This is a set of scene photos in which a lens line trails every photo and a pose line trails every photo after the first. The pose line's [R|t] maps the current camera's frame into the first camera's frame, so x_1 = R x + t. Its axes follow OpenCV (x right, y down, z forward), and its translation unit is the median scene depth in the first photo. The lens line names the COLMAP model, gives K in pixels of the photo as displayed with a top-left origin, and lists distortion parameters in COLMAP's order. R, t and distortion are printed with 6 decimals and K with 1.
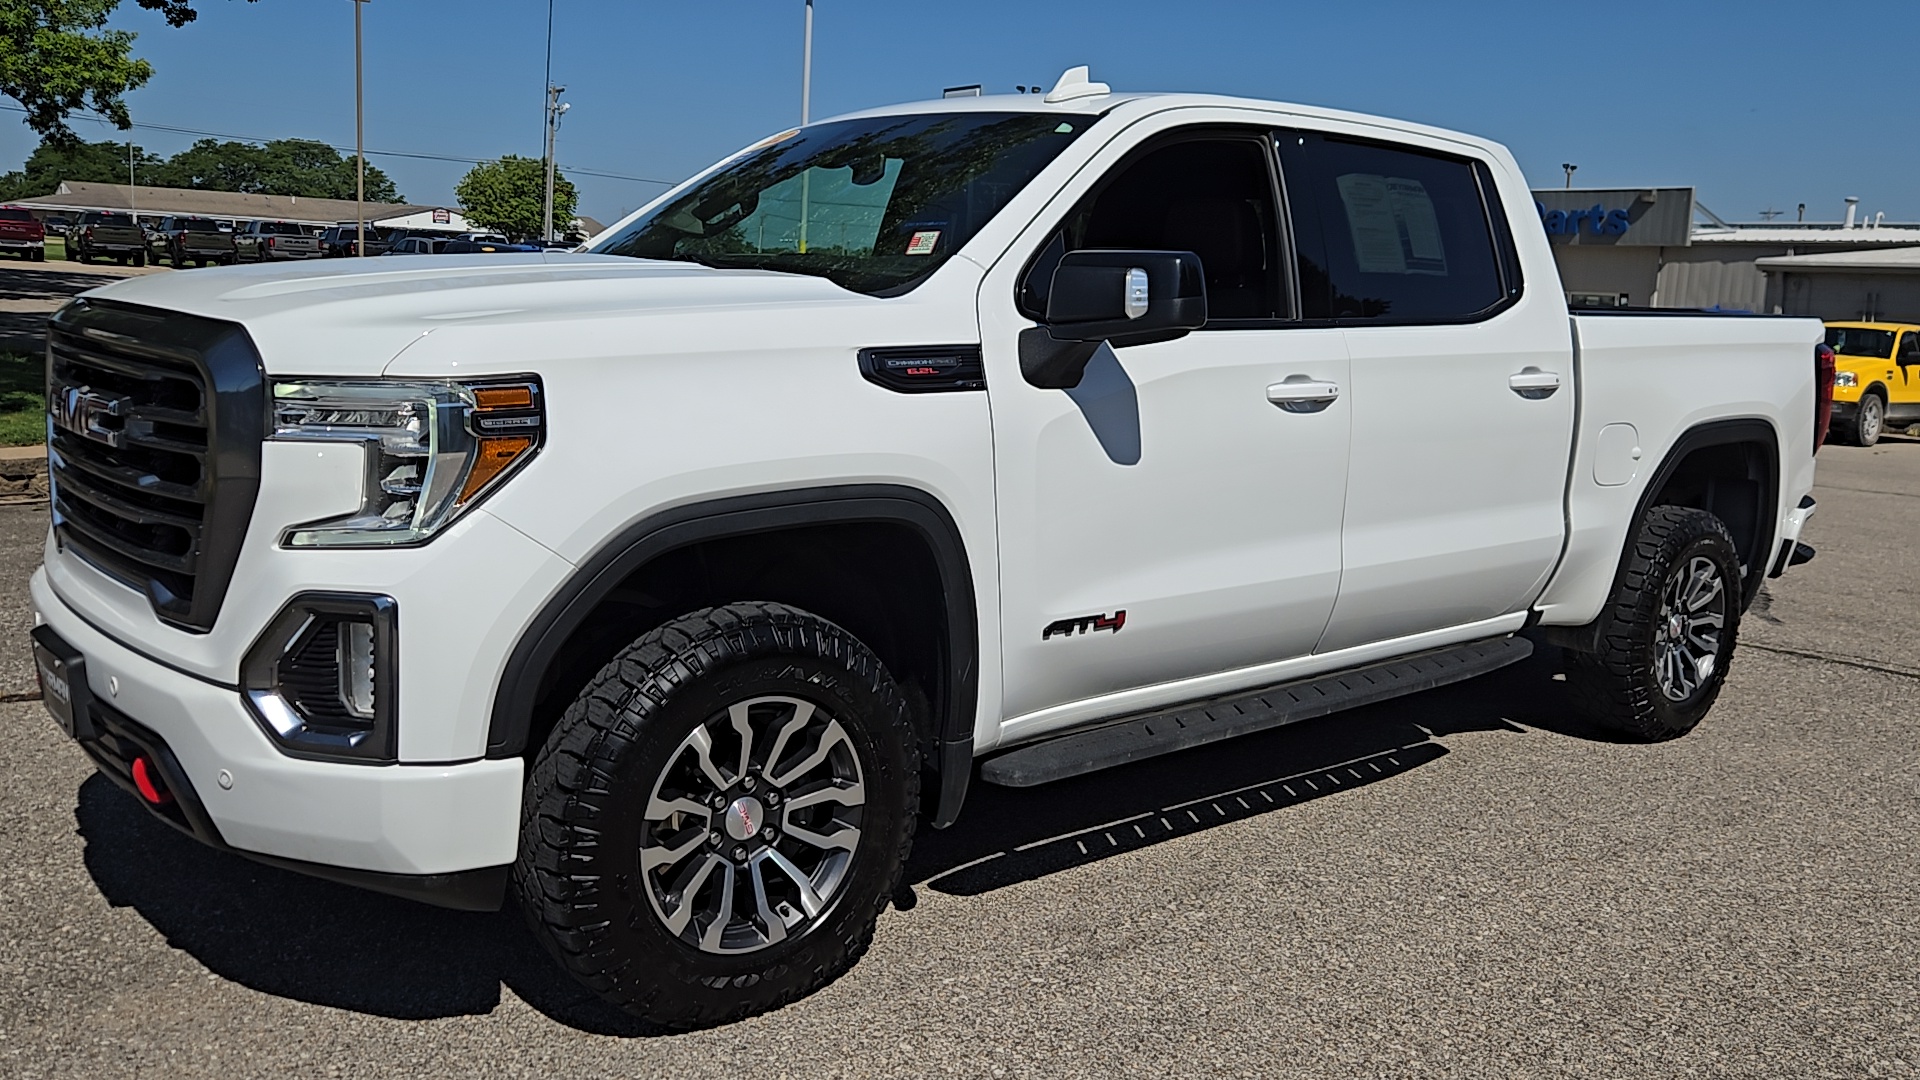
lens RADIAL K [[1621.8, 0, 987.7], [0, 1621.8, 539.4], [0, 0, 1]] dist [0.004549, -0.011299]
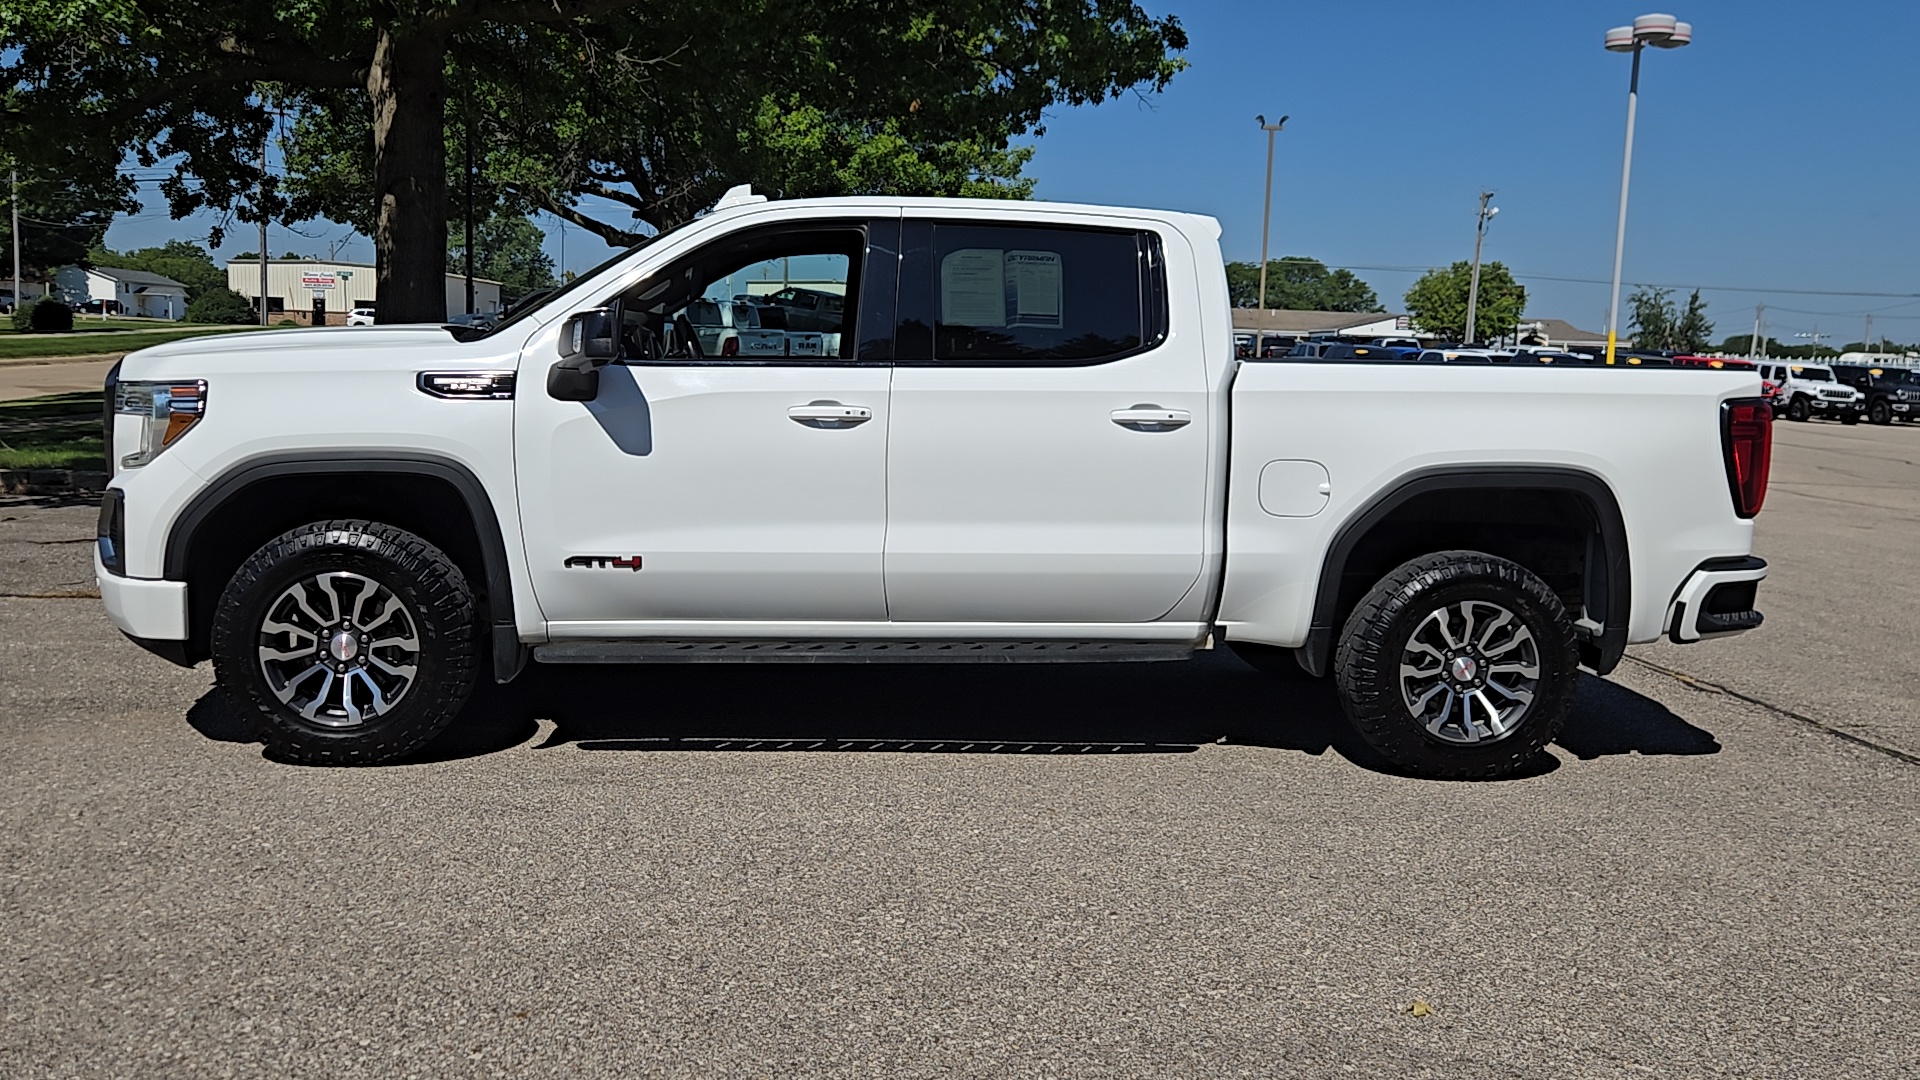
lens RADIAL K [[1621.8, 0, 948.3], [0, 1621.8, 544.7], [0, 0, 1]] dist [0.004549, -0.011299]
pose [[0.820802, 0.051132, -0.568919, 1.137020], [-0.085659, 0.995741, -0.034090, 0.059364], [0.564753, 0.076714, 0.821687, -0.038292]]
